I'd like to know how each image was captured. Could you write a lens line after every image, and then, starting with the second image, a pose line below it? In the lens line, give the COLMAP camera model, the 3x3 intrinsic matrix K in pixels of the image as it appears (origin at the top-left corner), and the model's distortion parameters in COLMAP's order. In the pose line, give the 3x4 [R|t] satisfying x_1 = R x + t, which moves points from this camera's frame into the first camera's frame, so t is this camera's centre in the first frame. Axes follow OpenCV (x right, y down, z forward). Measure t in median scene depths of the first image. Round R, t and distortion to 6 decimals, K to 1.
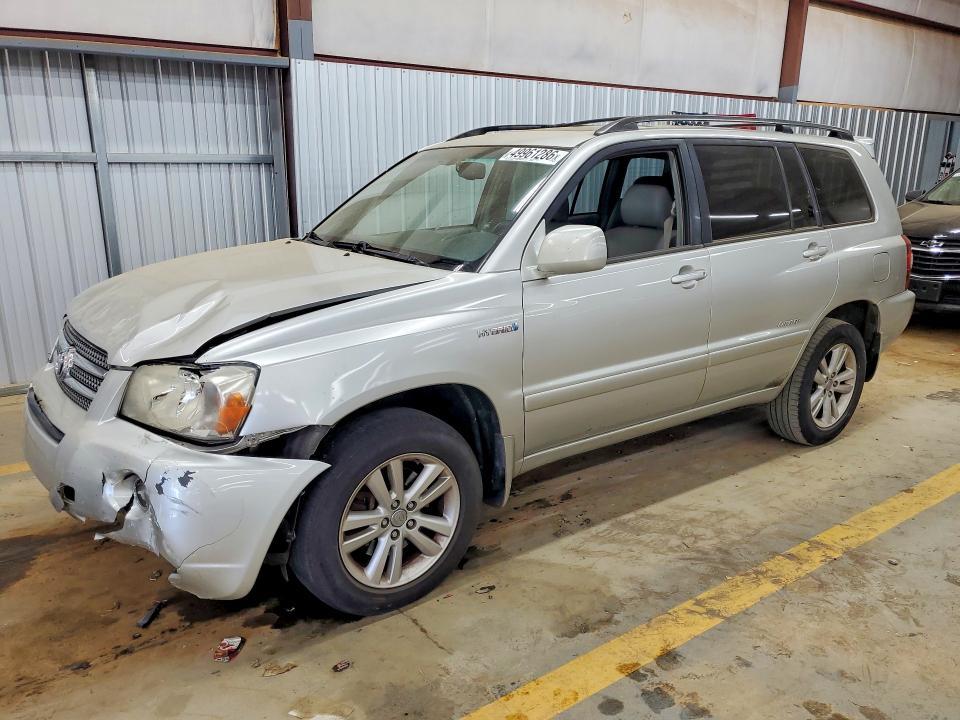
lens RADIAL K [[737.0, 0, 480.0], [0, 737.0, 360.0], [0, 0, 1]] dist [0.023035, -0.002206]
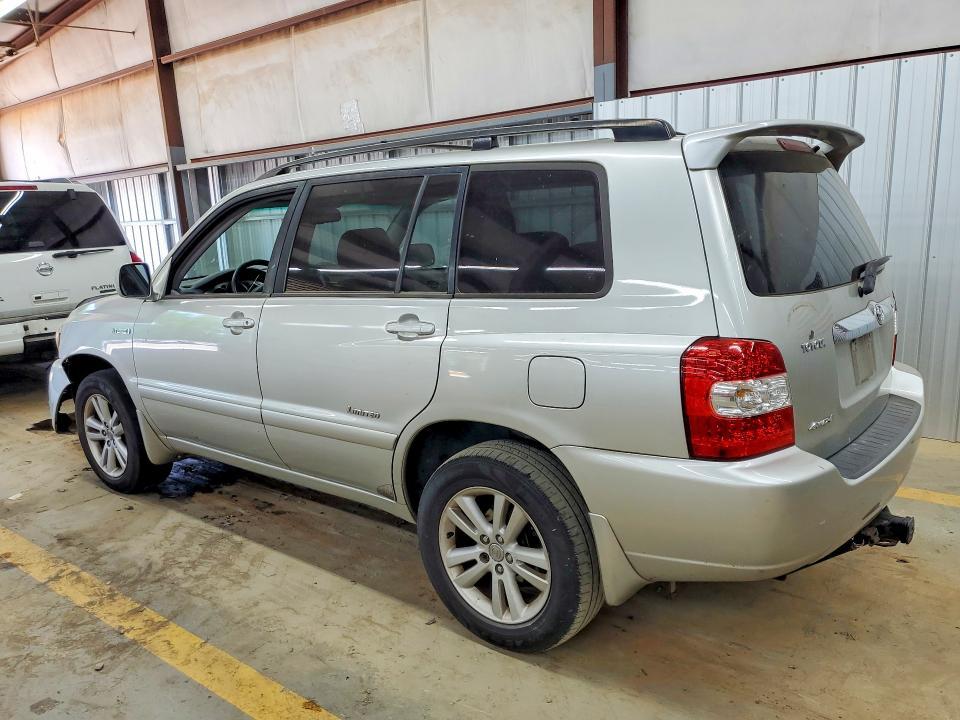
lens RADIAL K [[731.4, 0, 479.0], [0, 731.4, 381.1], [0, 0, 1]] dist [0.053917, -0.001298]
pose [[0.257205, 0.192859, -0.946917, 1.304714], [-0.204062, 0.968626, 0.141853, -0.241443], [0.944566, 0.156744, 0.288491, 1.016791]]
